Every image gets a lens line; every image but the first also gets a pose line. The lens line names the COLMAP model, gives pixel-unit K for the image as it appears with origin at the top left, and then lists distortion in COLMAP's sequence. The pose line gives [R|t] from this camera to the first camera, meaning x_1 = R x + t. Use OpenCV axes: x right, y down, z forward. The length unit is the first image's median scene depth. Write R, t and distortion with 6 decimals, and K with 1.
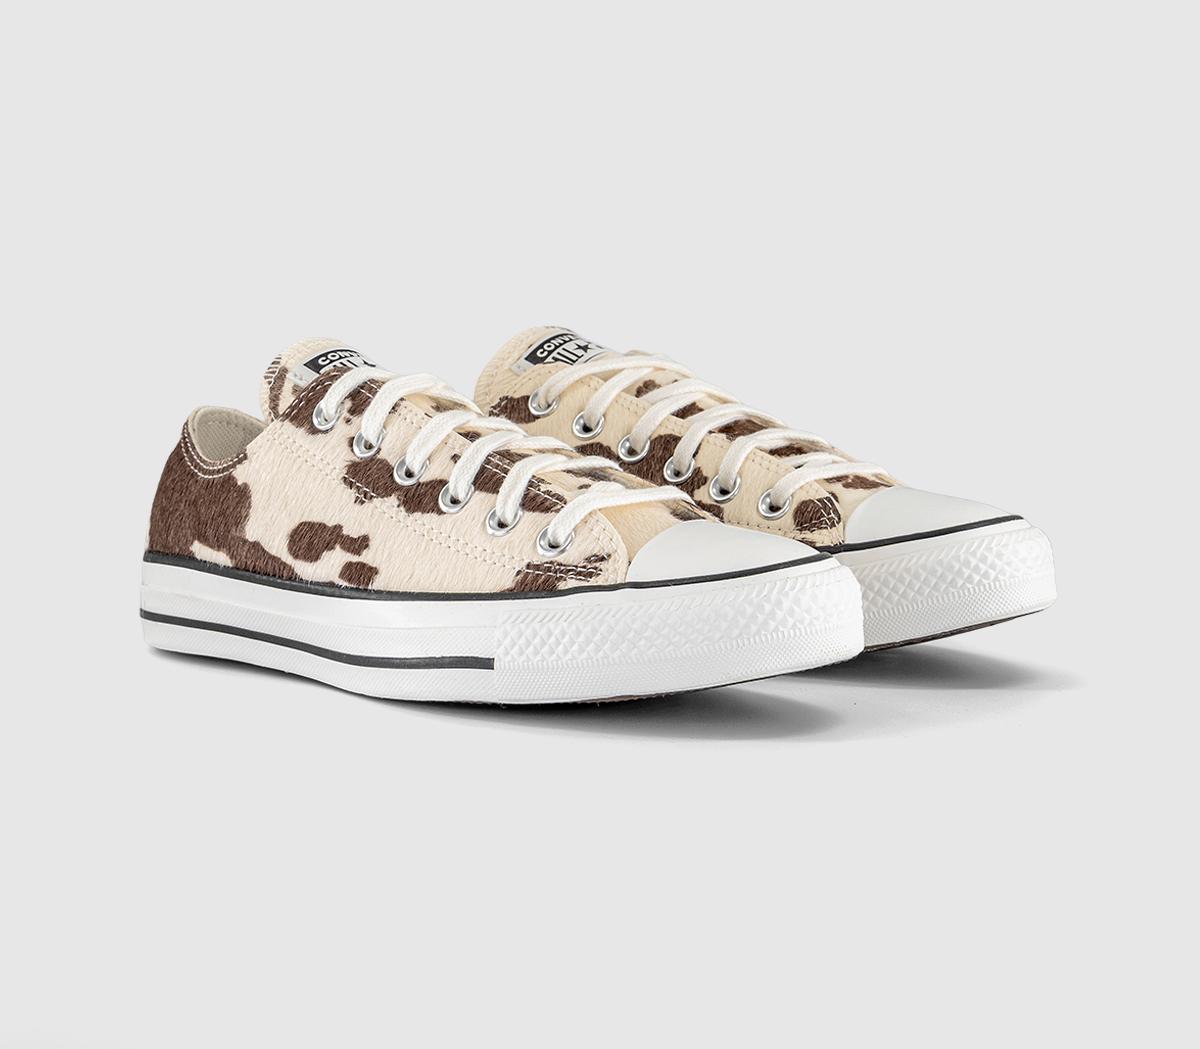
lens RADIAL K [[2319.5, 0, 600.0], [0, 2319.5, 524.5], [0, 0, 1]] dist [0.078811, 0.074507]
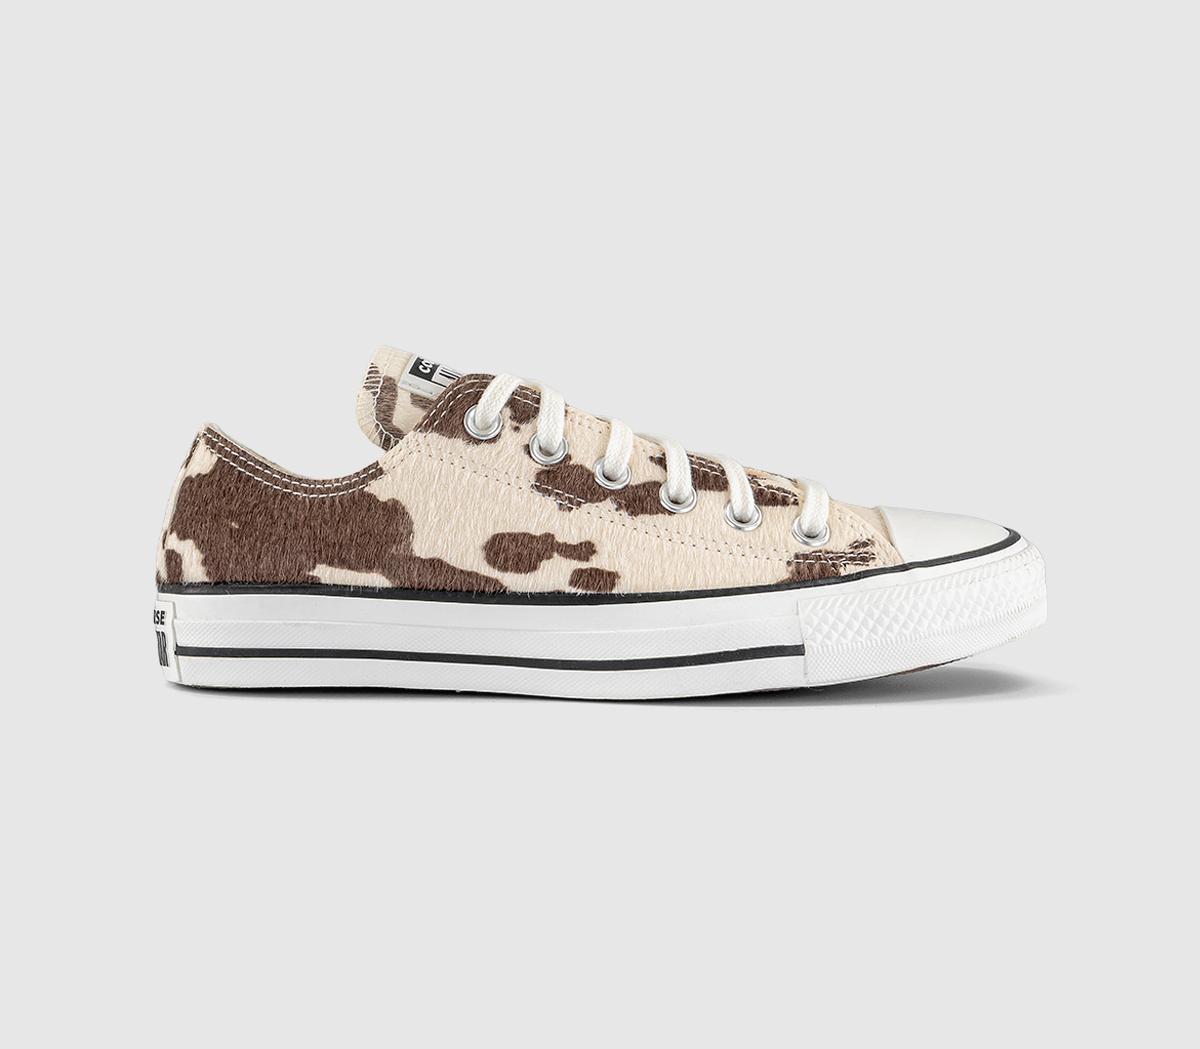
lens RADIAL K [[2319.5, 0, 600.0], [0, 2319.5, 524.5], [0, 0, 1]] dist [0.078811, 0.074507]
pose [[0.769699, -0.057120, 0.635846, -0.721198], [0.062968, 0.997925, 0.013423, -0.015376], [-0.635294, 0.029706, 0.771699, 0.223913]]
